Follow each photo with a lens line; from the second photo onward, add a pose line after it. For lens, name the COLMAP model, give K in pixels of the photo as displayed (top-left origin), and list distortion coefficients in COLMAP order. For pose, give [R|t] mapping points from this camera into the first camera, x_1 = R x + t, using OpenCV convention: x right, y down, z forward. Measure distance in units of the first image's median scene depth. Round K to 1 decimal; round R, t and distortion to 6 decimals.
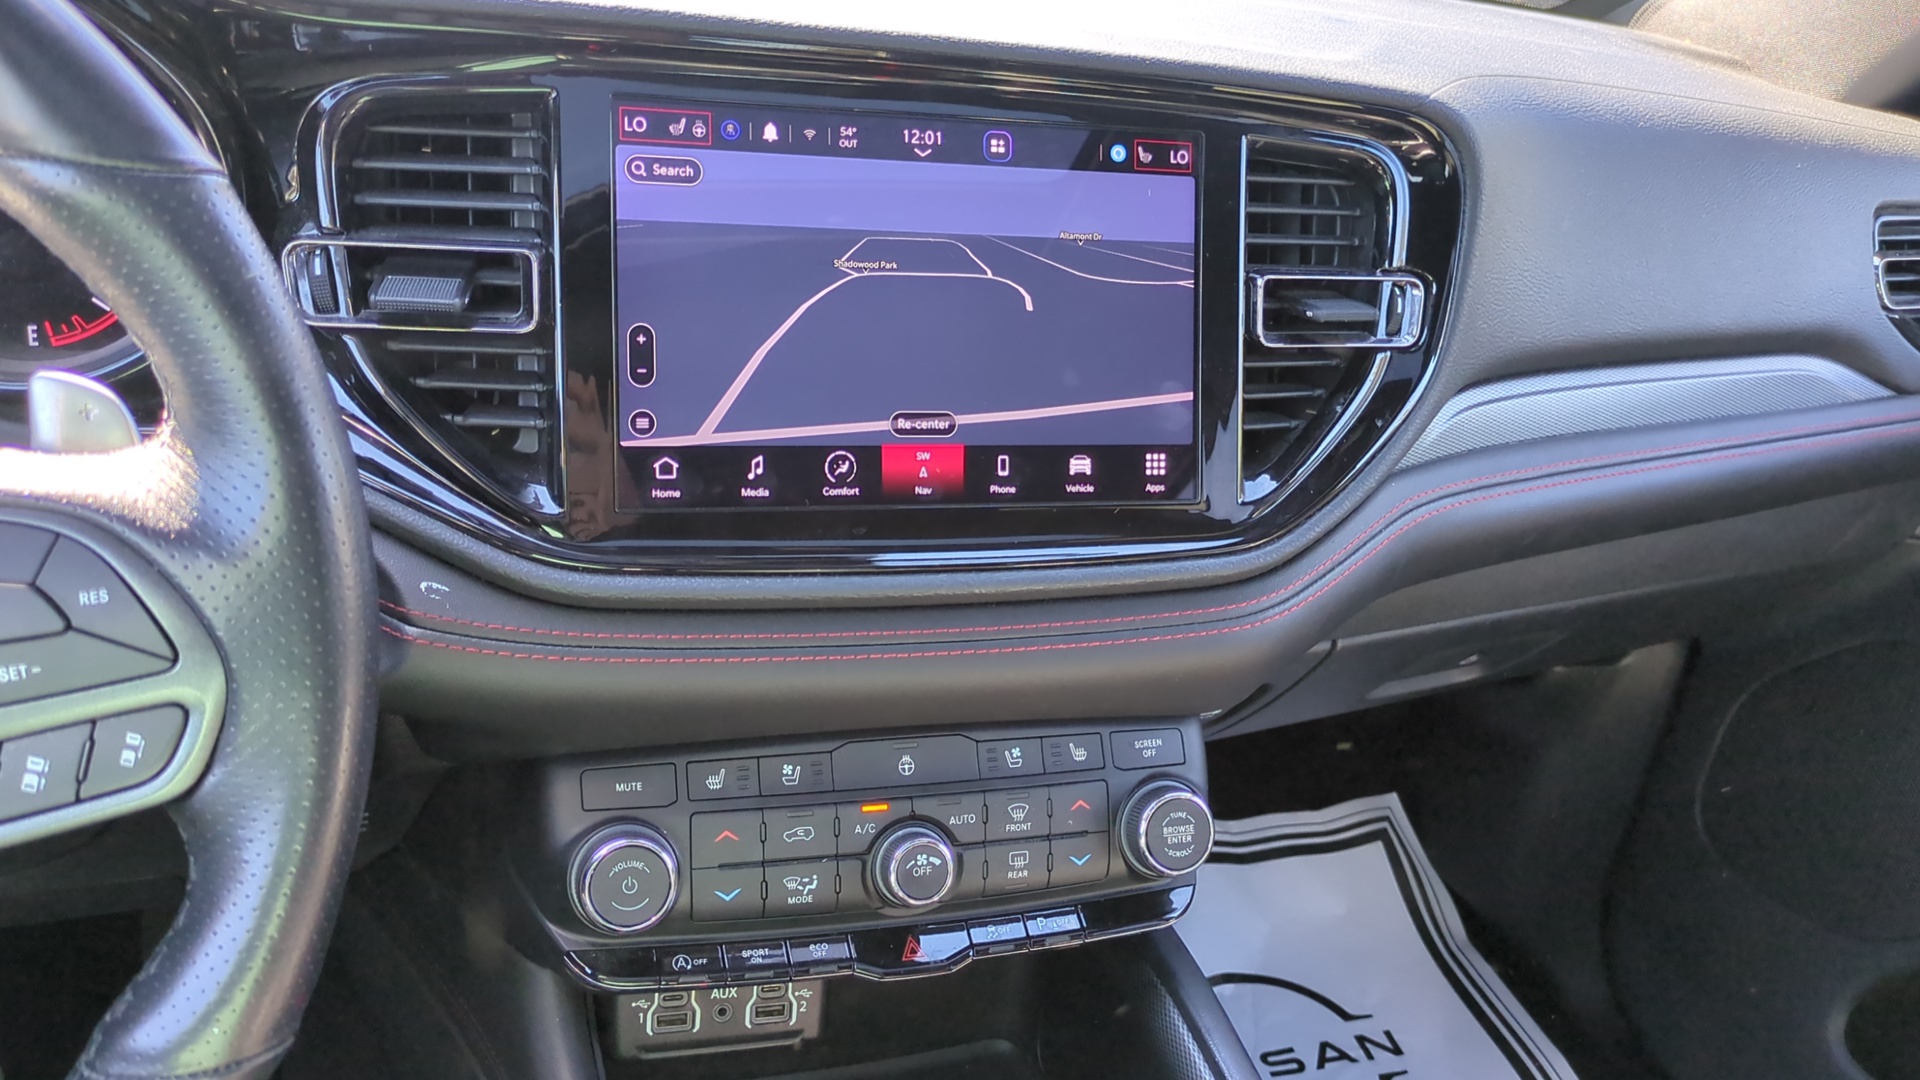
lens RADIAL K [[1617.0, 0, 952.6], [0, 1617.0, 541.4], [0, 0, 1]] dist [0.051722, -0.057764]
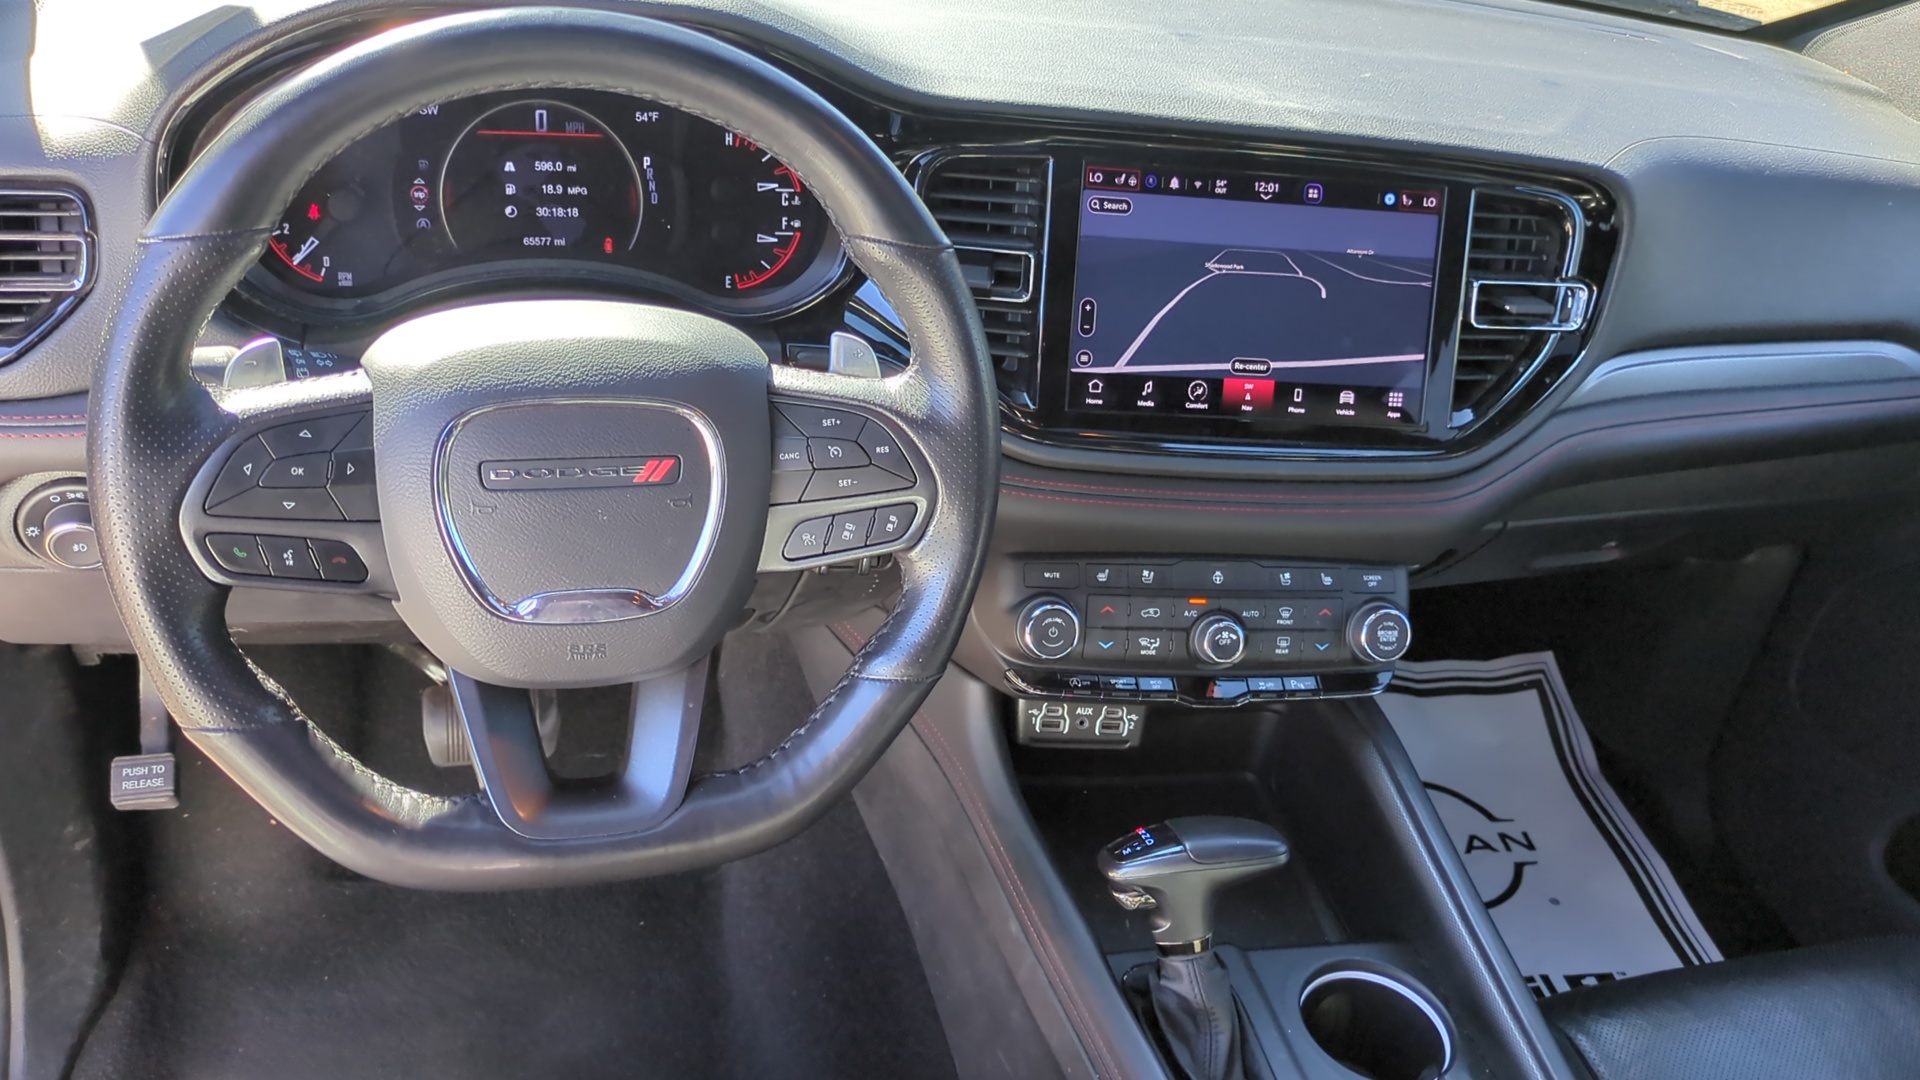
lens RADIAL K [[1617.0, 0, 947.7], [0, 1617.0, 527.4], [0, 0, 1]] dist [0.051722, -0.057764]
pose [[0.990819, 0.077871, -0.110517, -0.122908], [-0.068658, 0.994025, 0.084860, -0.029016], [0.116465, -0.076493, 0.990245, -0.627432]]
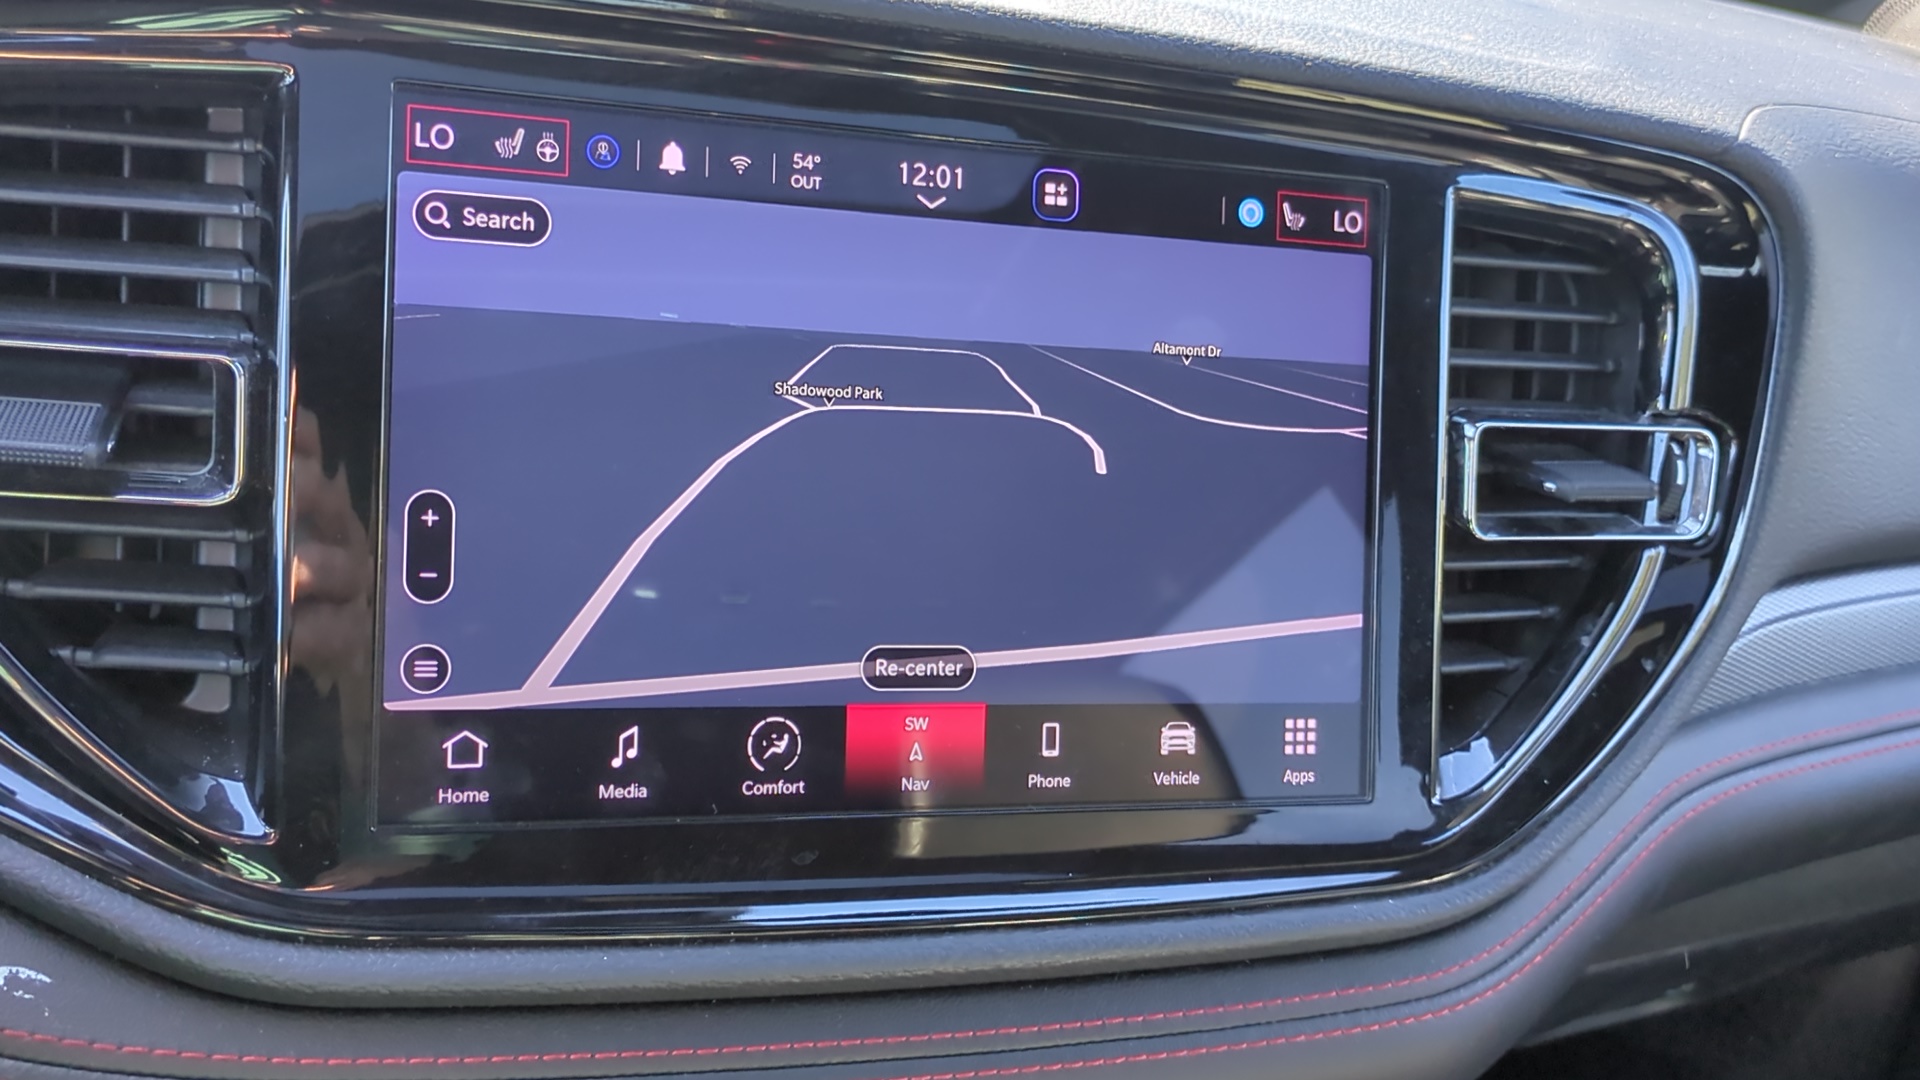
lens RADIAL K [[2190.4, 0, 952.8], [0, 2190.4, 542.7], [0, 0, 1]] dist [0.029708, 0.000000]
pose [[0.996338, 0.028297, 0.080690, -0.068201], [-0.024010, 0.998273, -0.053611, -0.073919], [-0.082067, 0.051478, 0.995296, 0.219541]]
